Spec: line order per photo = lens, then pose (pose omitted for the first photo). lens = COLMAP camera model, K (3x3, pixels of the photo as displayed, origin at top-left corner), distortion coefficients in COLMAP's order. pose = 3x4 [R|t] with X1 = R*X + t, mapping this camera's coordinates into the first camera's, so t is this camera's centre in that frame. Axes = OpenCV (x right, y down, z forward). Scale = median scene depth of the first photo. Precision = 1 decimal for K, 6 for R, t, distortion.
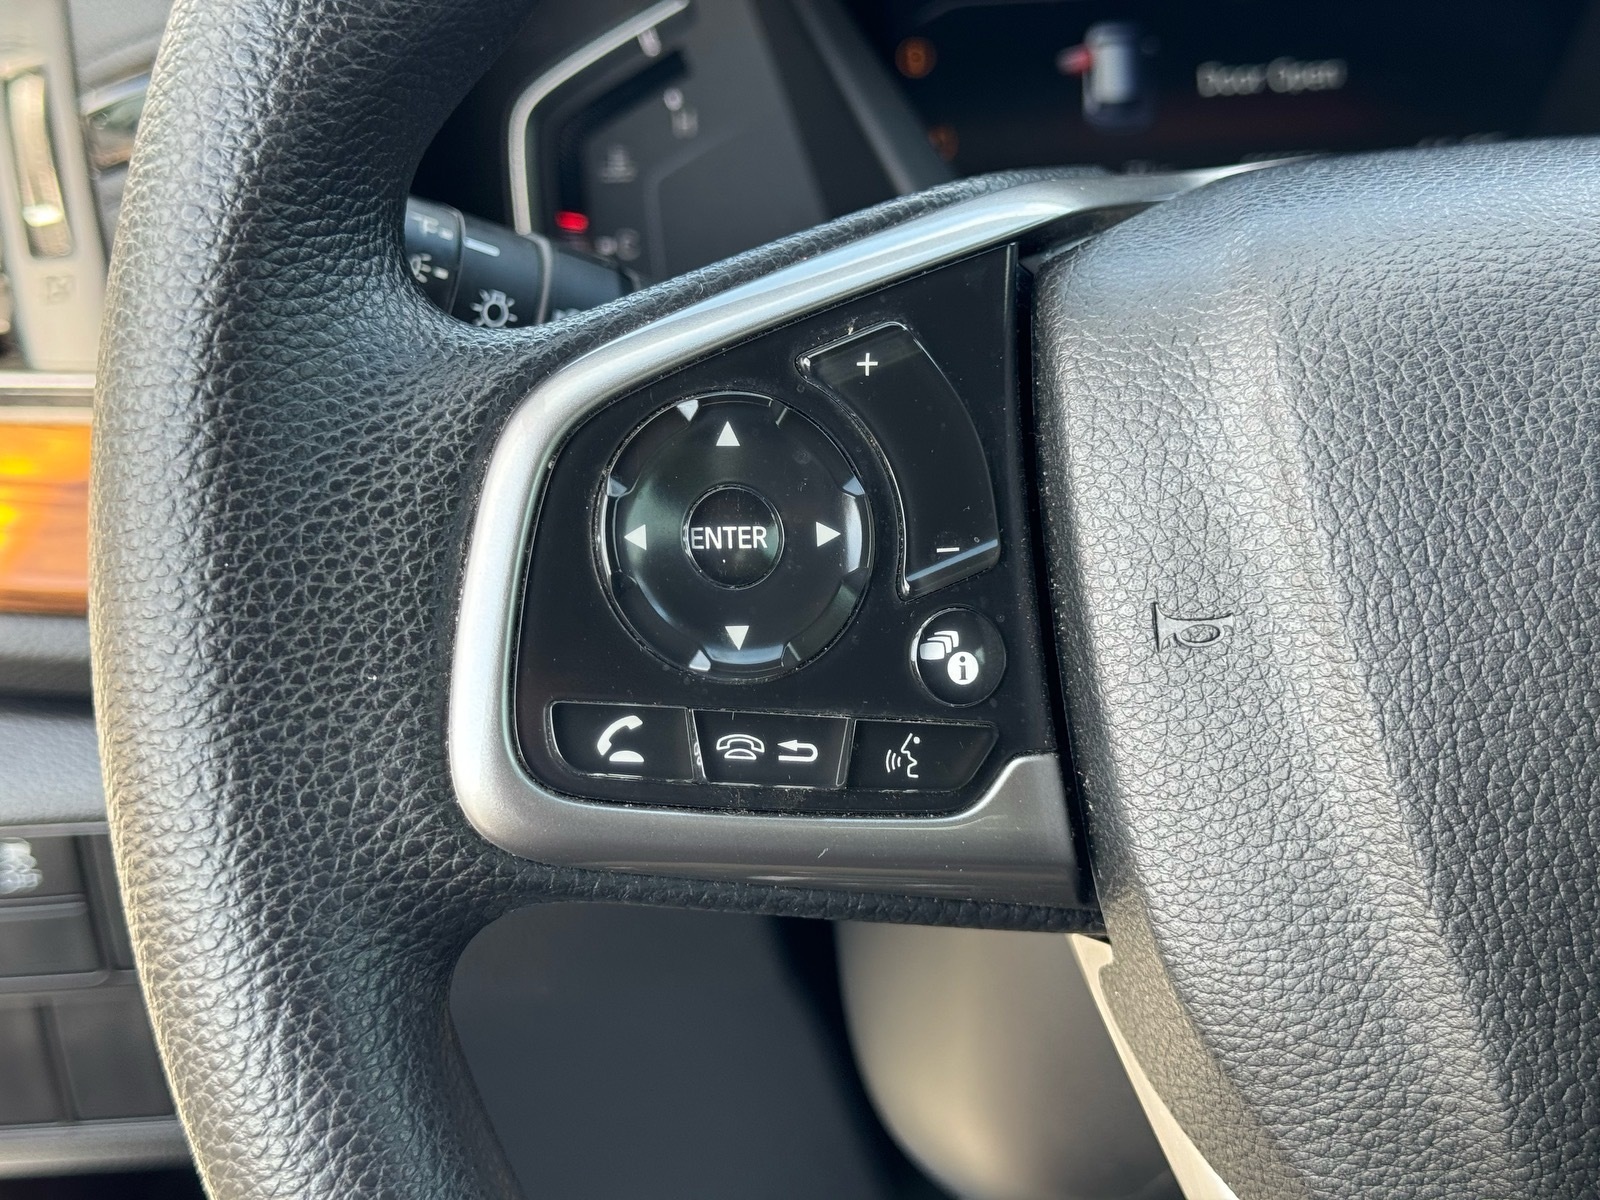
lens RADIAL K [[2226.7, 0, 785.8], [0, 2226.7, 609.6], [0, 0, 1]] dist [0.114210, -0.043668]
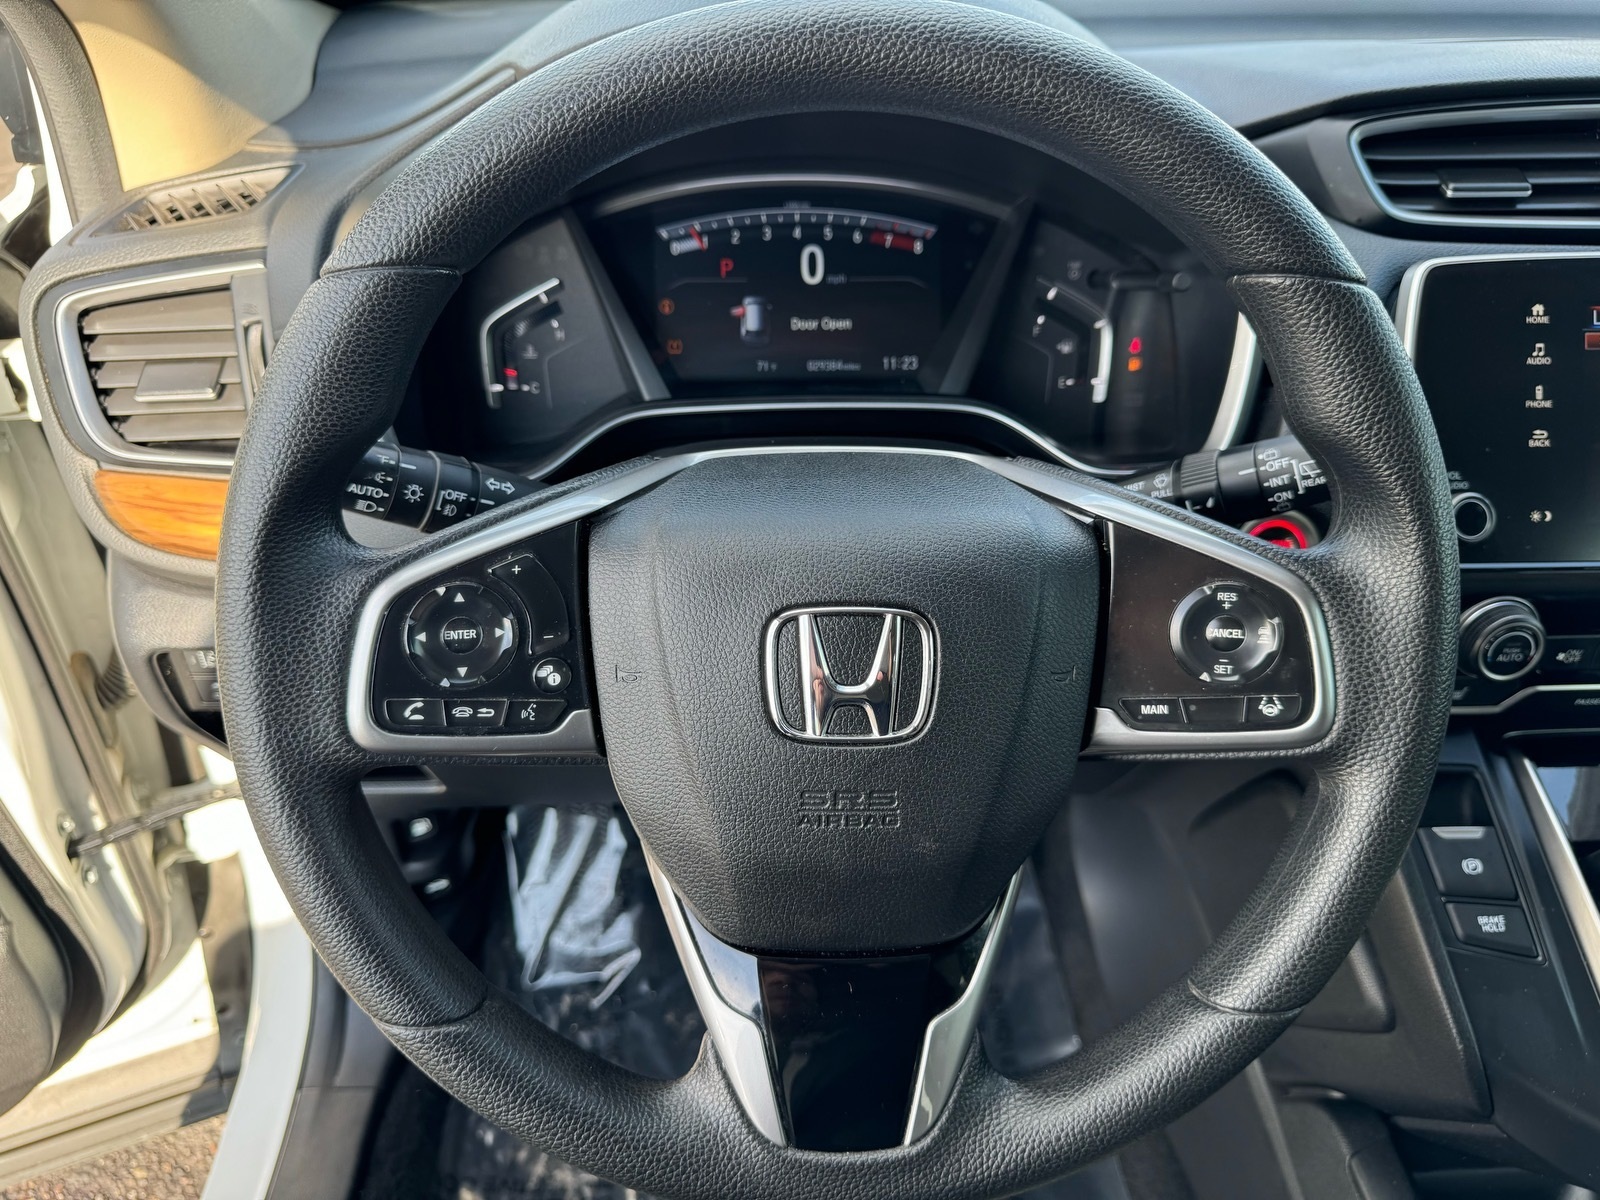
lens RADIAL K [[1132.1, 0, 800.0], [0, 1132.1, 600.0], [0, 0, 1]] dist [0.008391, -0.056048]
pose [[0.998650, 0.036338, 0.037109, 0.351114], [-0.042167, 0.984402, 0.170809, -0.341918], [-0.030324, -0.172143, 0.984605, -0.370903]]
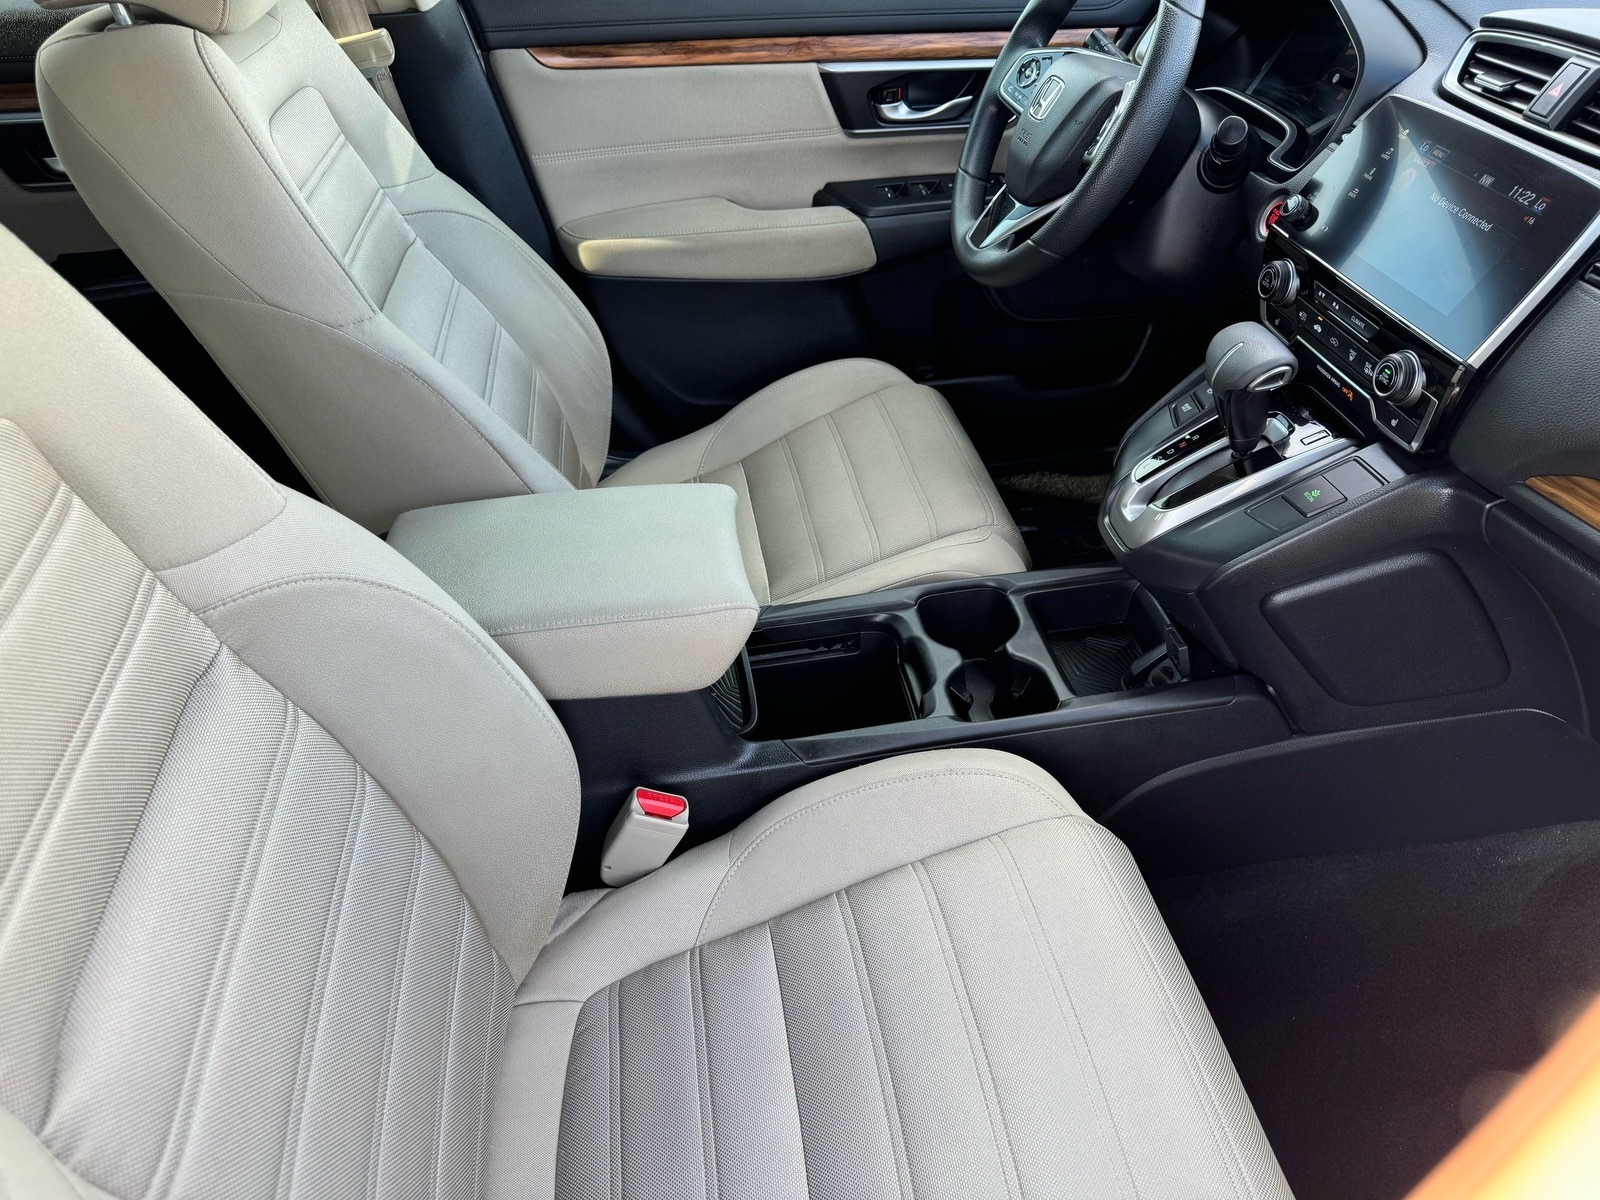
lens RADIAL K [[1161.6, 0, 800.0], [0, 1161.6, 600.0], [0, 0, 1]] dist [-0.002290, -0.004686]
pose [[0.106903, 0.629088, -0.769948, 5.291665], [-0.407273, 0.734144, 0.543287, -0.686280], [0.907028, 0.255500, 0.334693, -1.031675]]
